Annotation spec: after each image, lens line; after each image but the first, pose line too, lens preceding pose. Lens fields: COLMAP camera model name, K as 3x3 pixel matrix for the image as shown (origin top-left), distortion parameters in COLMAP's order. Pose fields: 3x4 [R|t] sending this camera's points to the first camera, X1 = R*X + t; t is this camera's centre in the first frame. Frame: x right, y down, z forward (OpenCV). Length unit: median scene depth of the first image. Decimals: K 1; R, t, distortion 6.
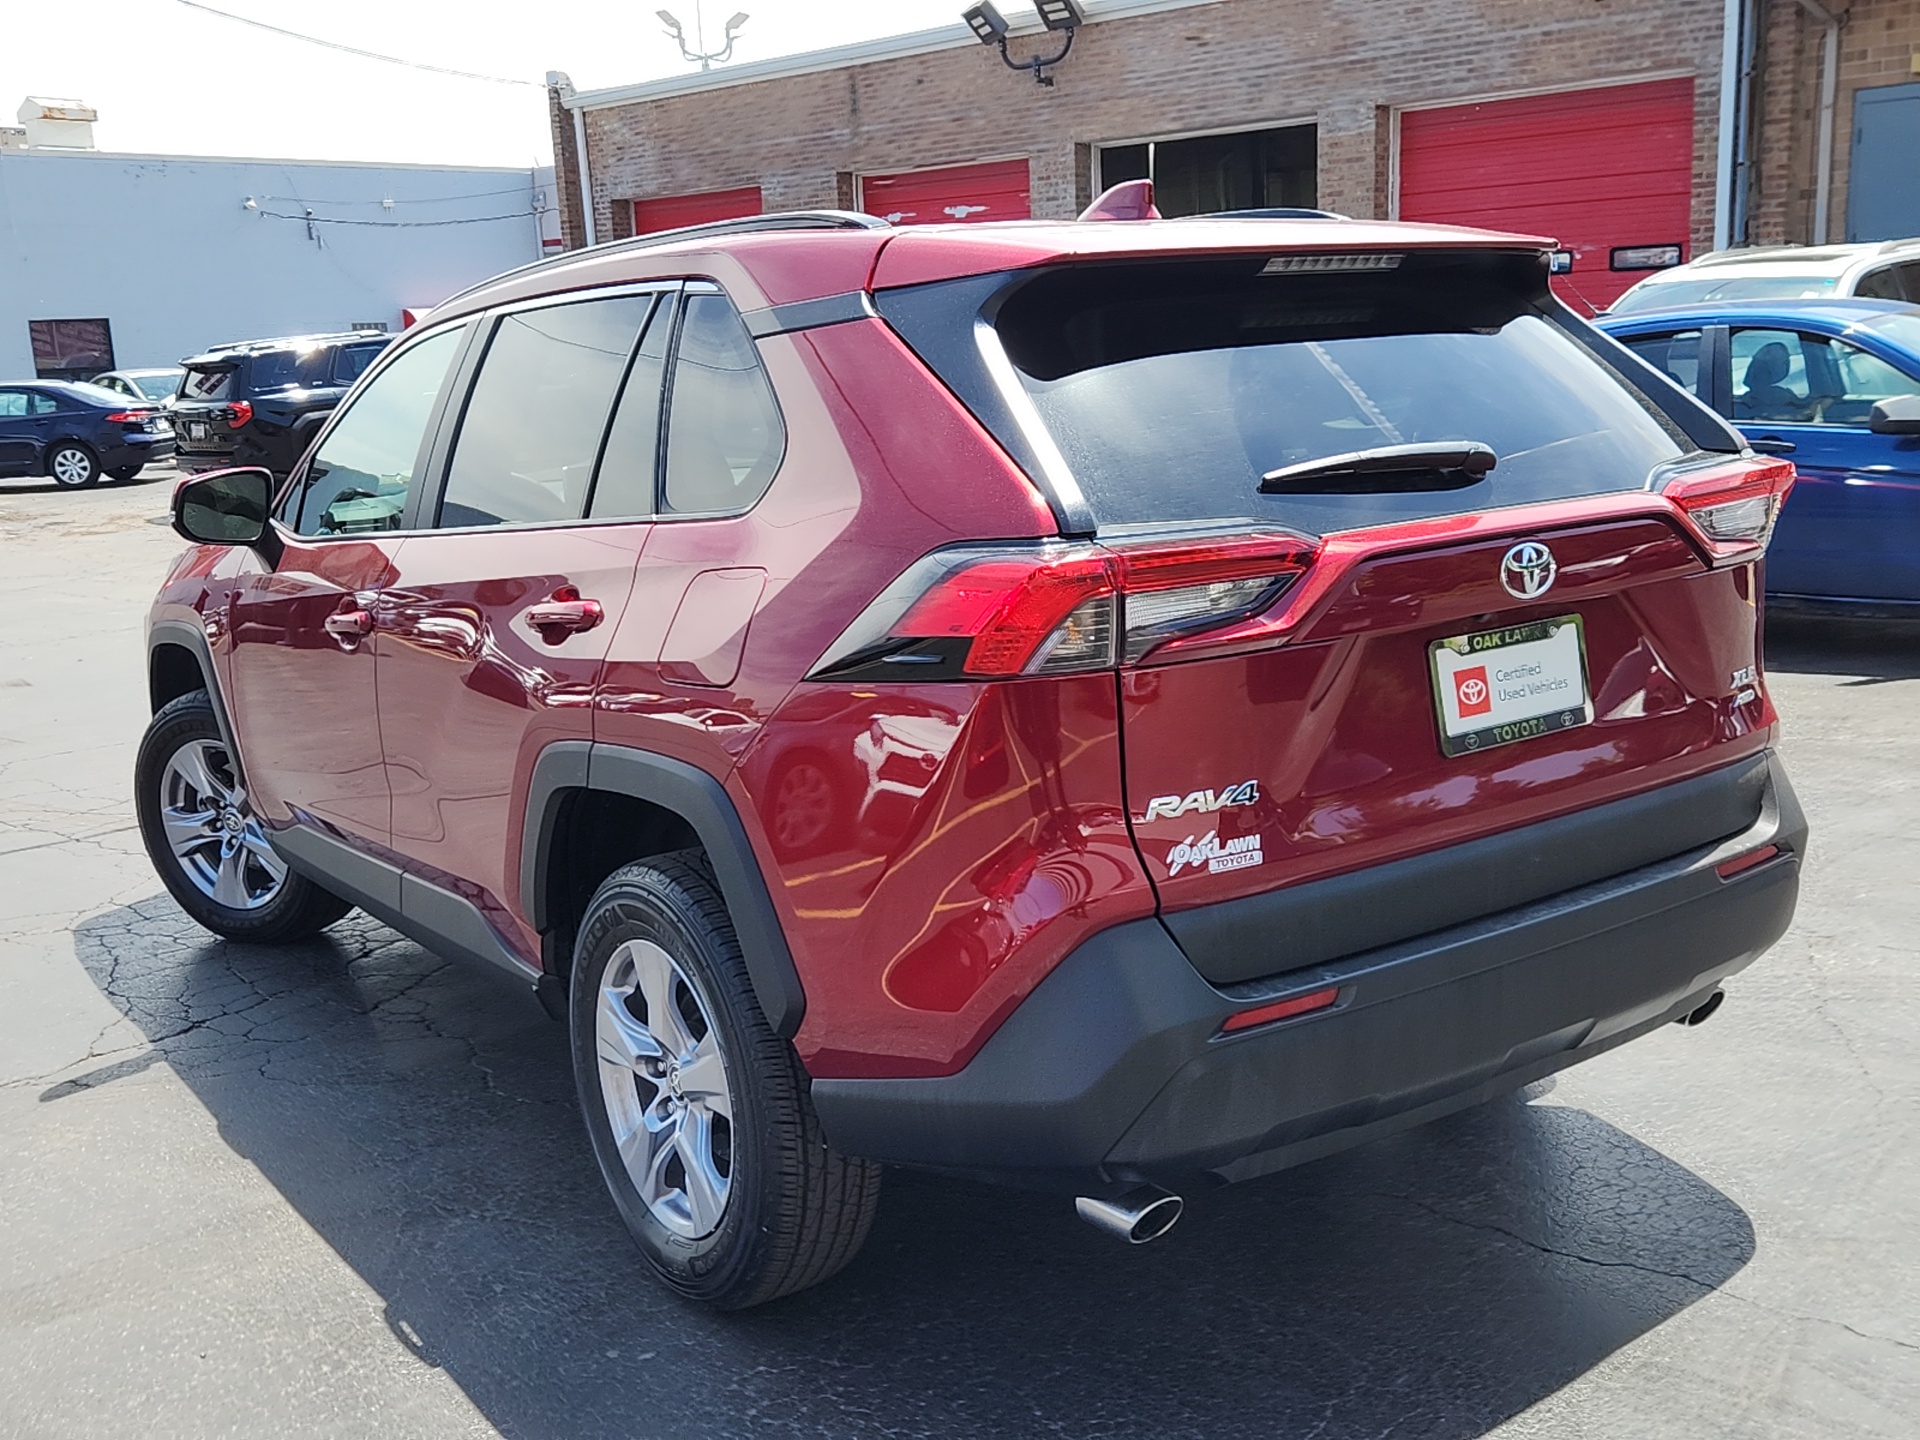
lens RADIAL K [[1919.7, 0, 897.4], [0, 1919.7, 724.0], [0, 0, 1]] dist [0.016255, 0.019148]
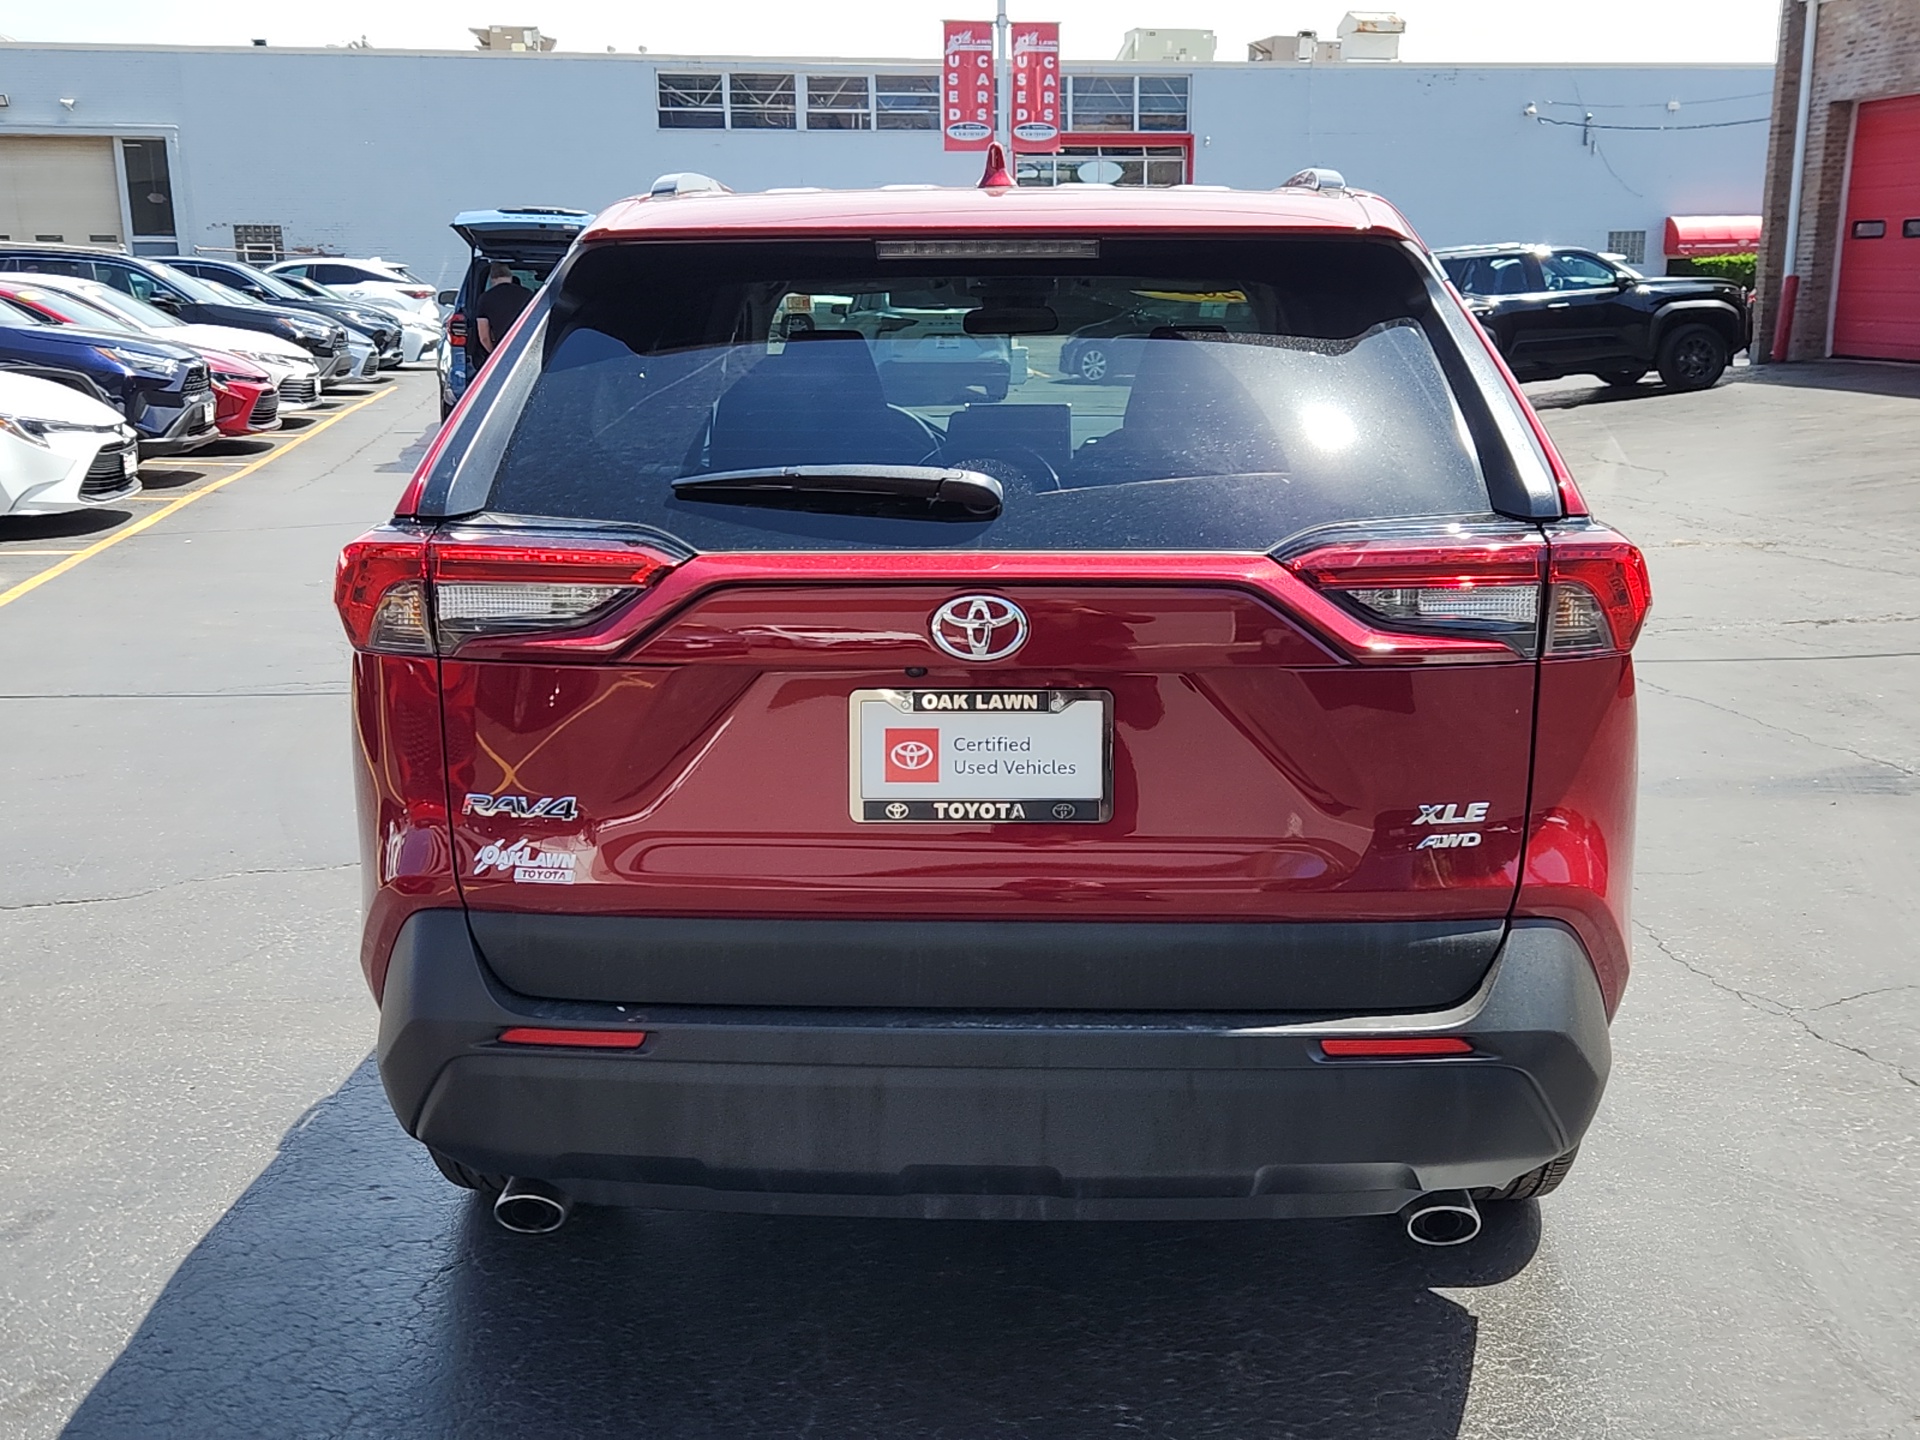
lens RADIAL K [[1873.8, 0, 1049.9], [0, 1873.8, 744.2], [0, 0, 1]] dist [0.130438, -0.172815]
pose [[0.798069, 0.184929, -0.573487, 0.829478], [-0.149193, 0.982750, 0.109284, -0.123151], [0.583805, -0.001656, 0.811893, 0.340424]]
